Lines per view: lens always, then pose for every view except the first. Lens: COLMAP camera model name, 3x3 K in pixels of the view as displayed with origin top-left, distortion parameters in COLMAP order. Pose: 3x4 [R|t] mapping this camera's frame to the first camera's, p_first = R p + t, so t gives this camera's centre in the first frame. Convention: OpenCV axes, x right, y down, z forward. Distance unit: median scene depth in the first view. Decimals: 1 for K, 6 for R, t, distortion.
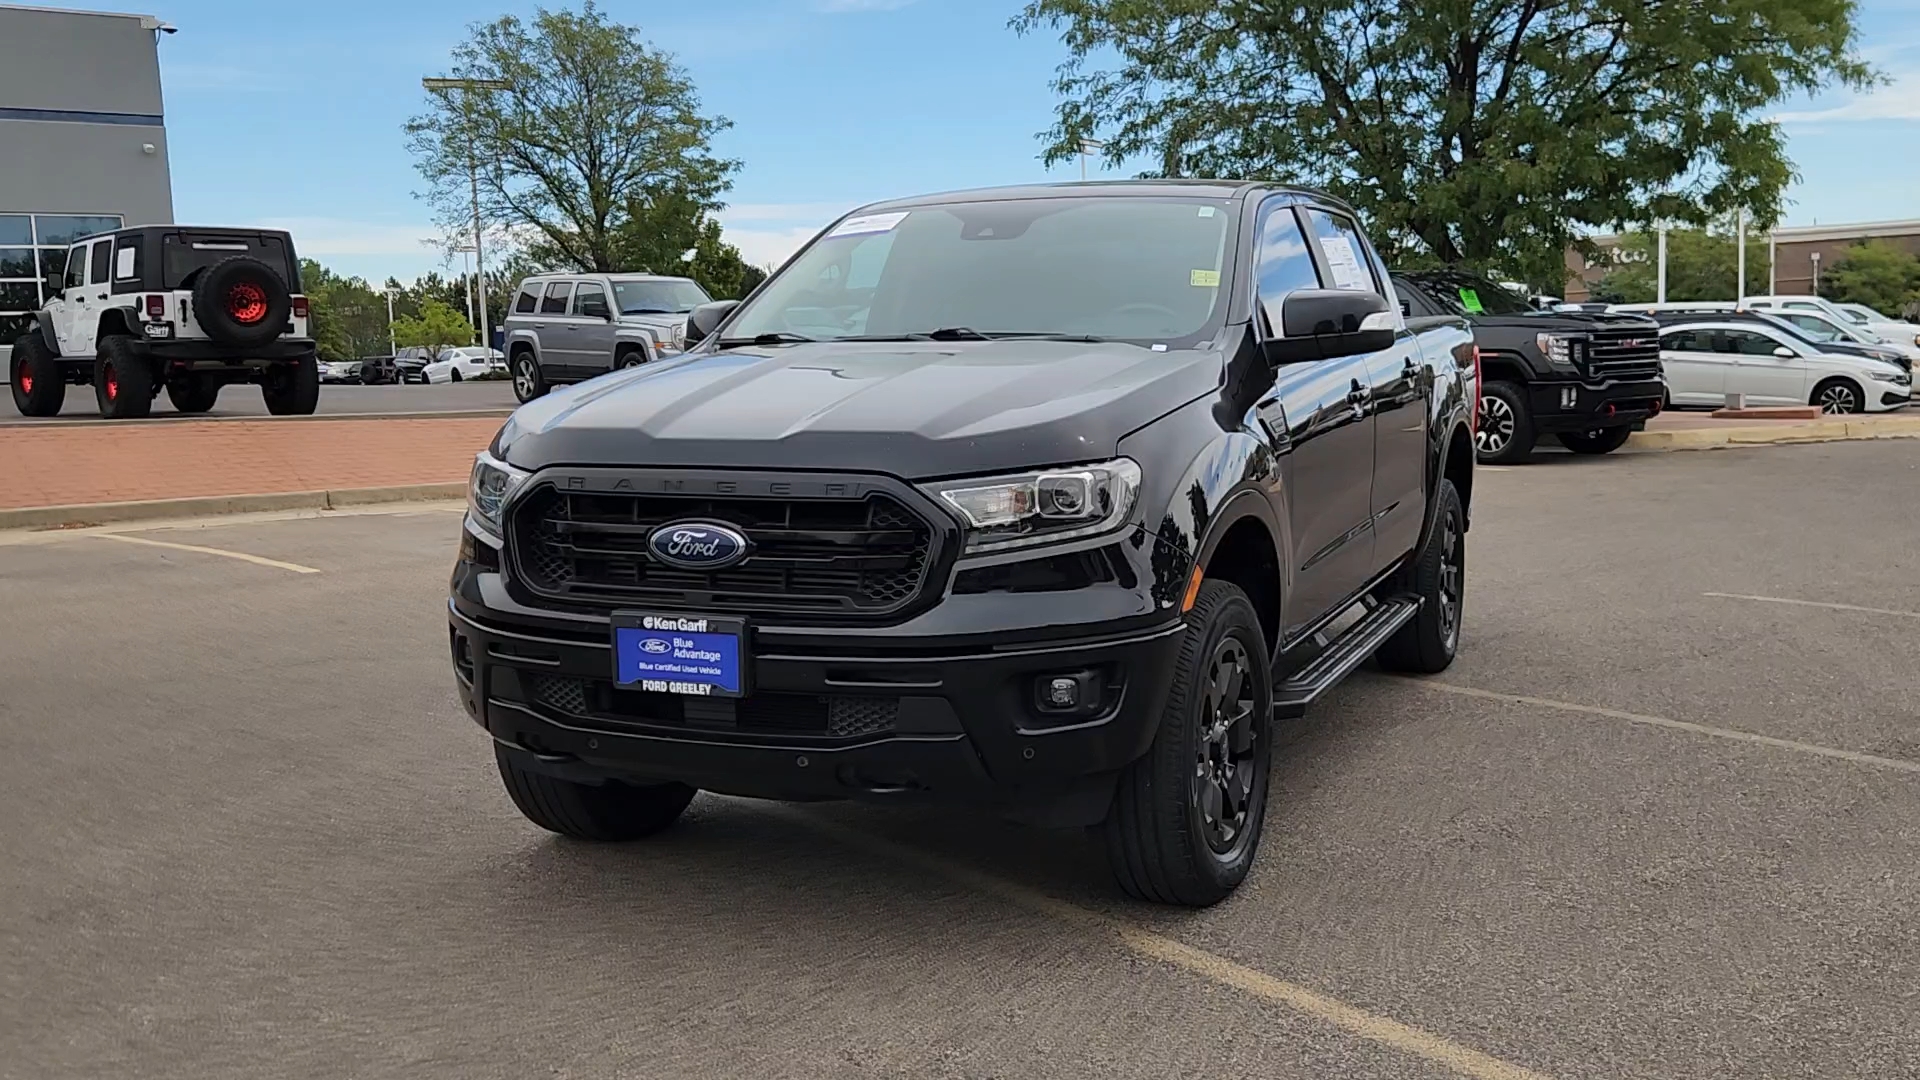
lens RADIAL K [[1898.8, 0, 945.2], [0, 1898.8, 556.7], [0, 0, 1]] dist [0.021572, 0.000000]
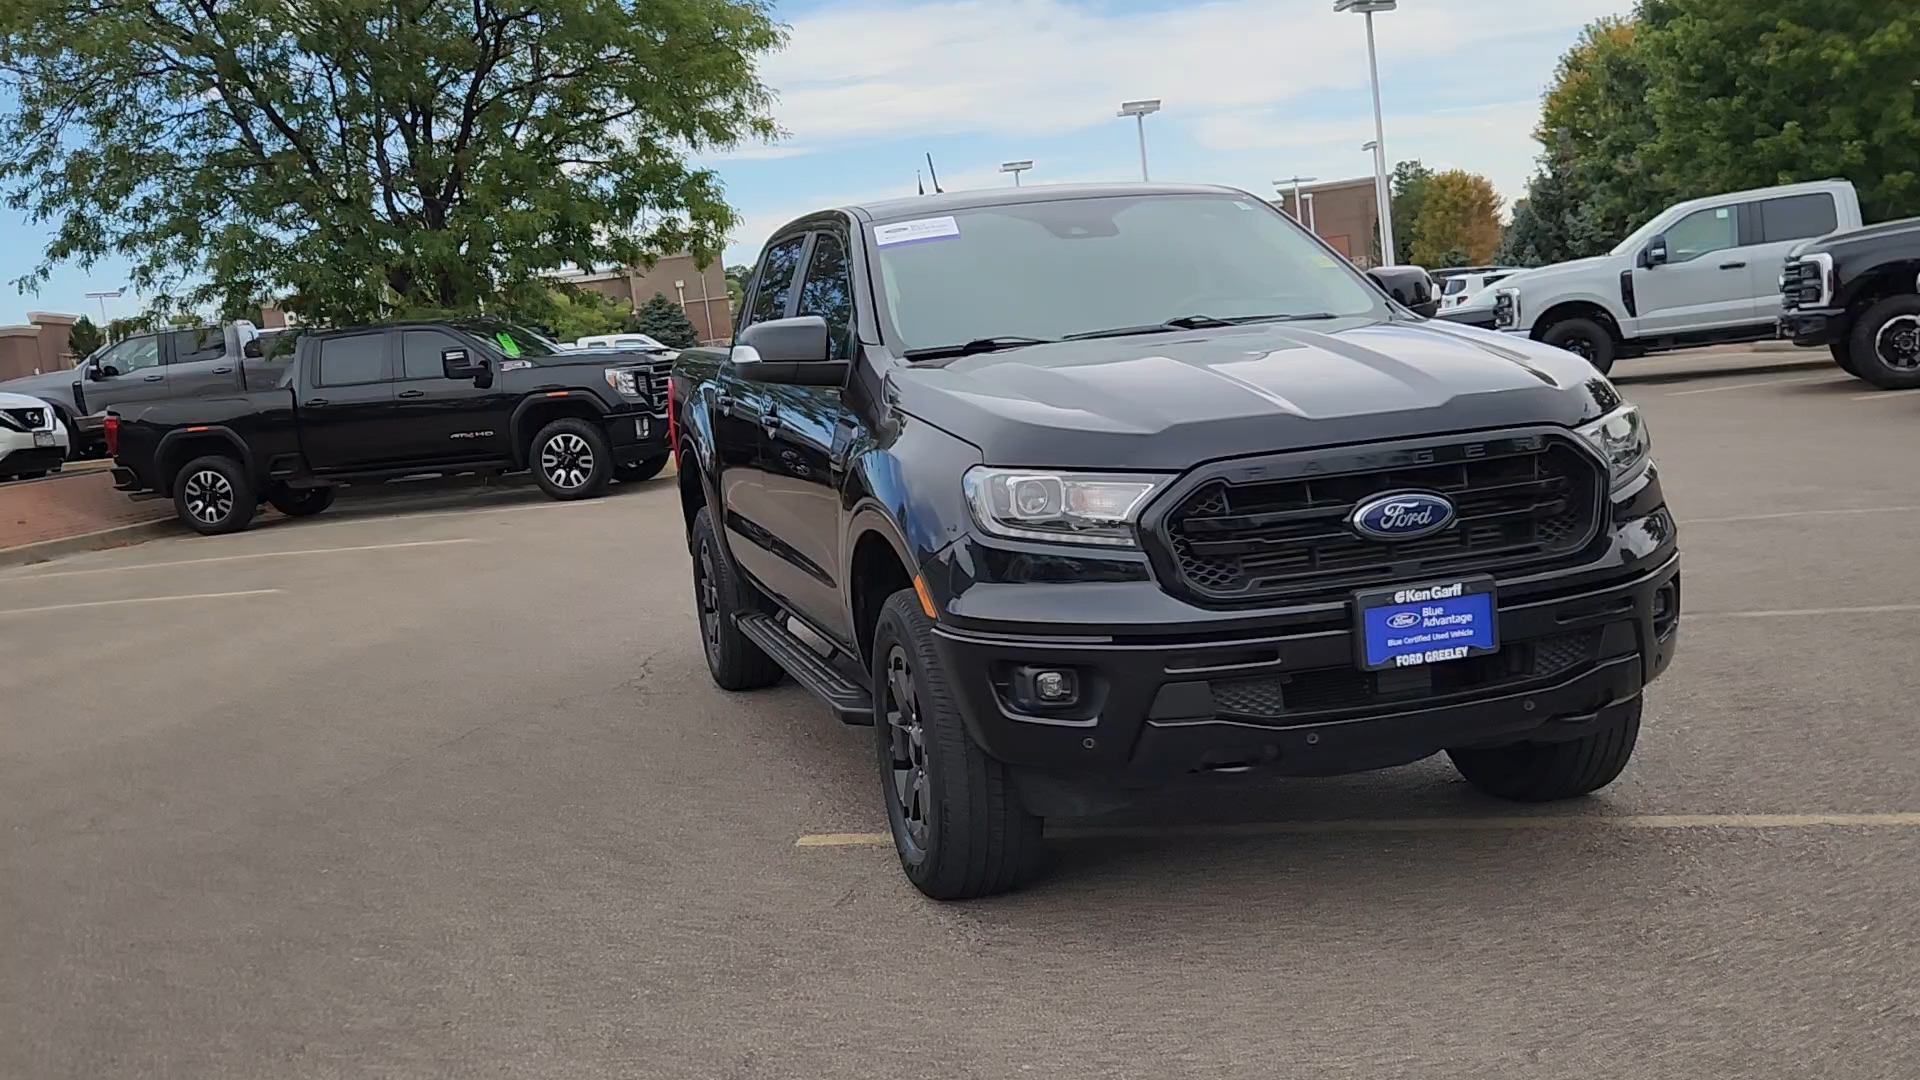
lens RADIAL K [[1898.8, 0, 953.1], [0, 1898.8, 560.5], [0, 0, 1]] dist [0.021572, 0.000000]
pose [[0.774432, -0.132048, 0.618723, -0.743457], [0.150573, 0.988344, 0.022467, -0.032684], [-0.614478, 0.075764, 0.785288, 0.284629]]
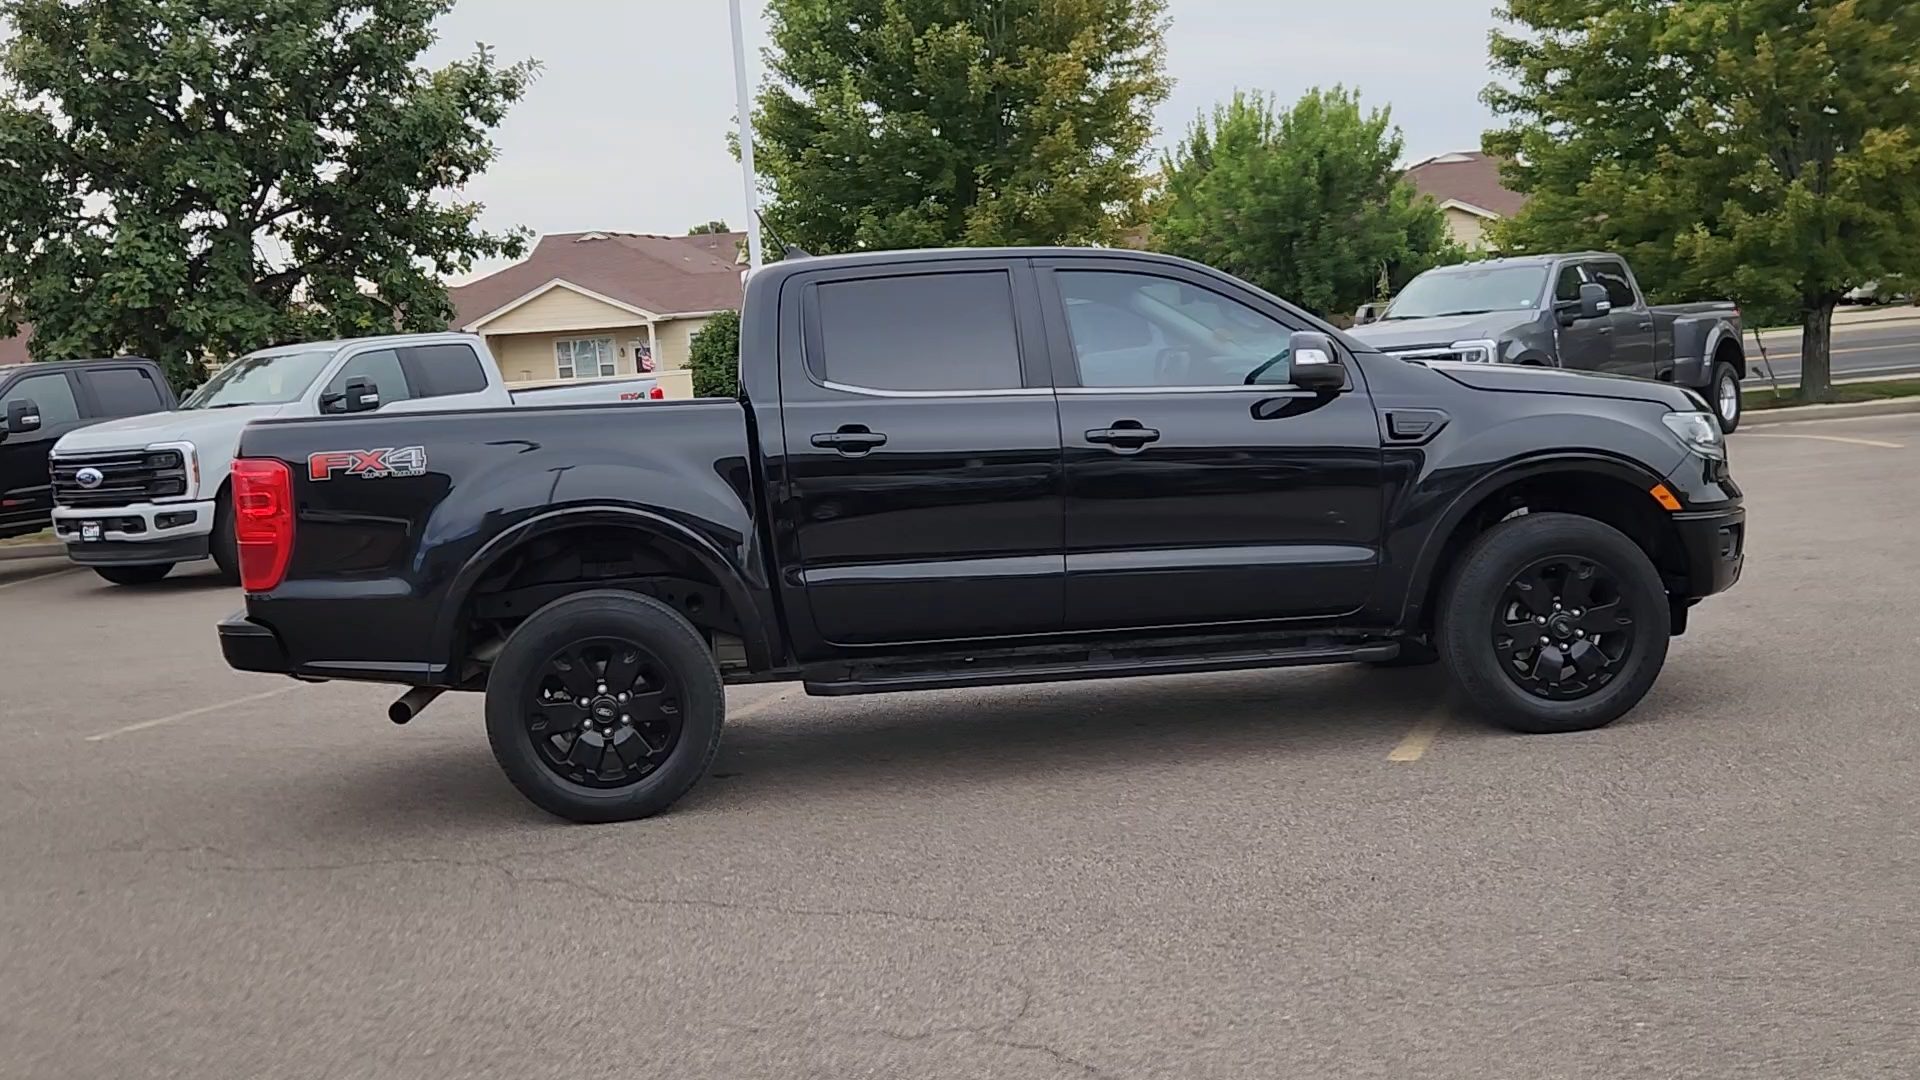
lens RADIAL K [[1895.9, 0, 943.7], [0, 1895.9, 546.5], [0, 0, 1]] dist [0.025862, 0.000000]
pose [[-0.487396, -0.029241, 0.872691, -1.125875], [0.175551, 0.975751, 0.130739, -0.223767], [-0.855352, 0.216923, -0.470444, 1.997862]]
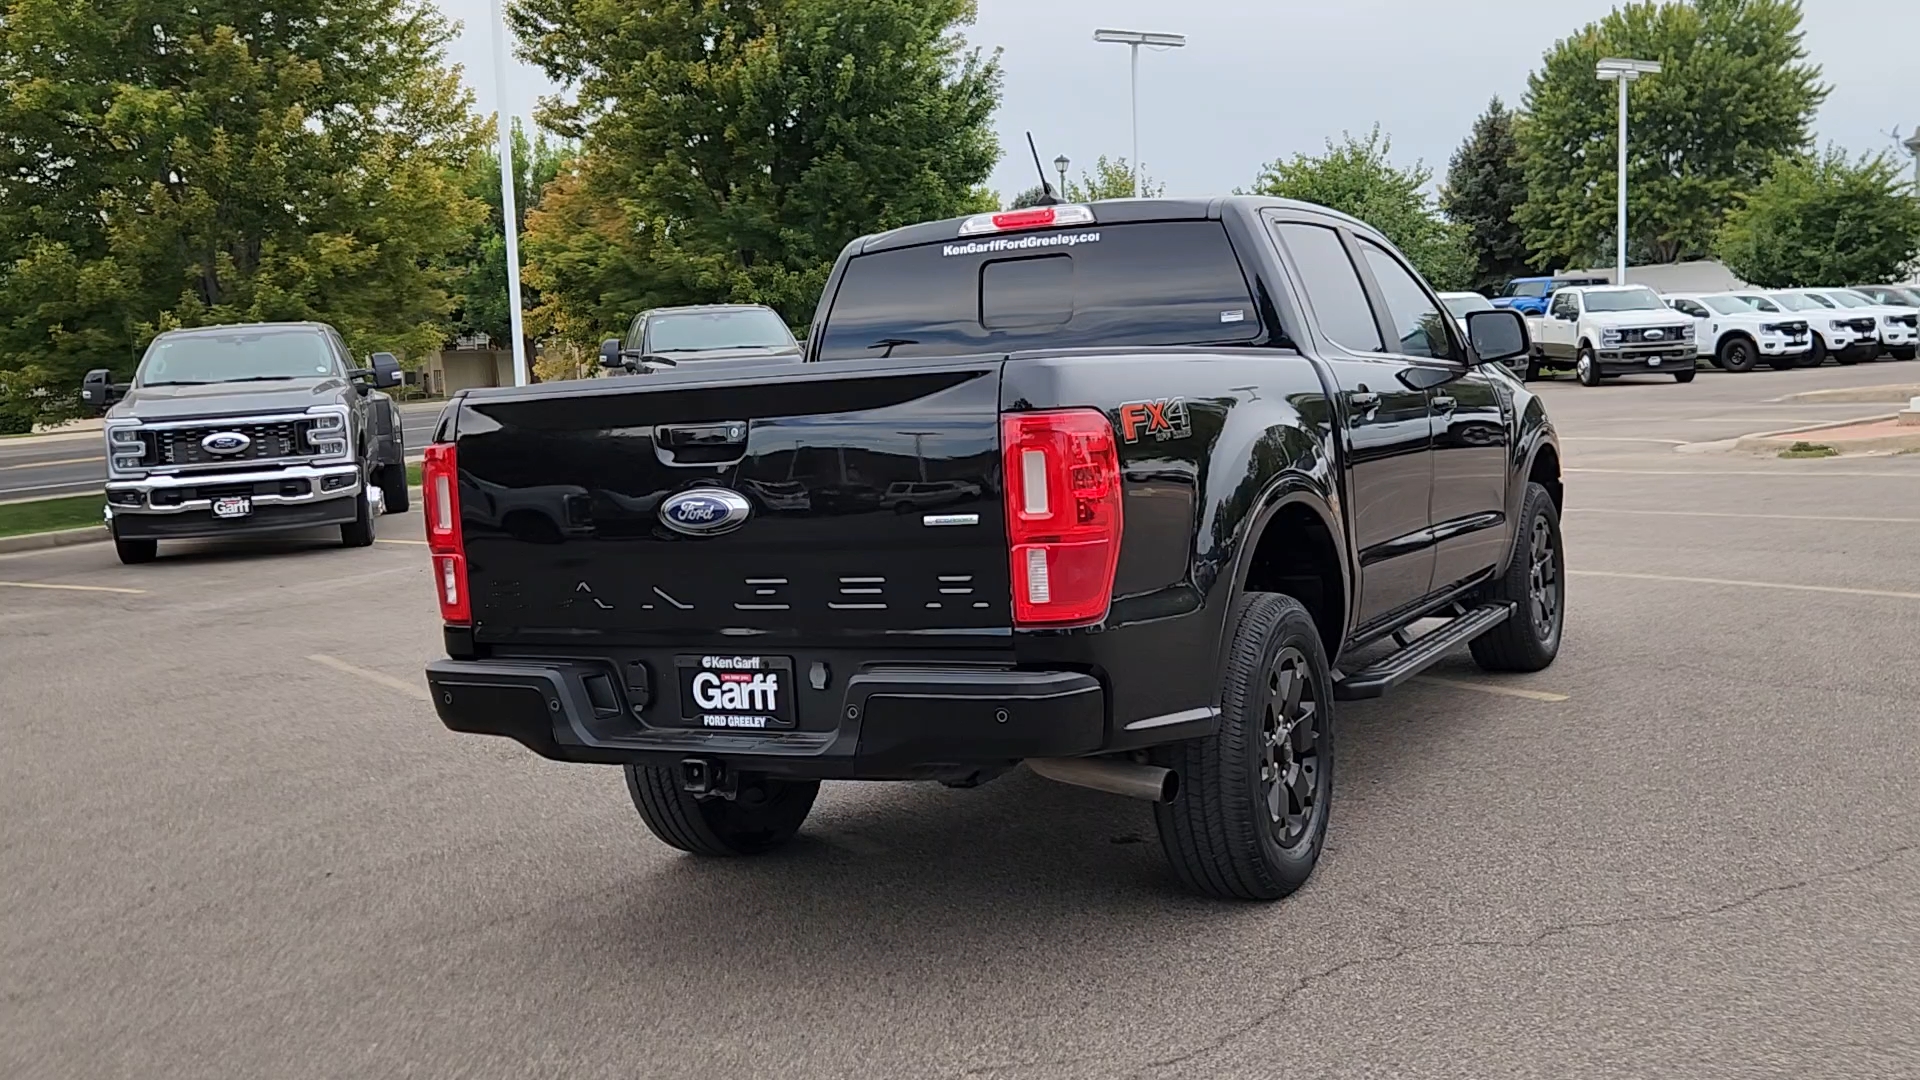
lens RADIAL K [[1895.9, 0, 947.0], [0, 1895.9, 547.9], [0, 0, 1]] dist [0.025862, 0.000000]
pose [[-0.993628, 0.070113, 0.088247, 0.140066], [0.087126, 0.974509, 0.206741, -0.304686], [-0.071502, 0.213113, -0.974408, 2.548718]]
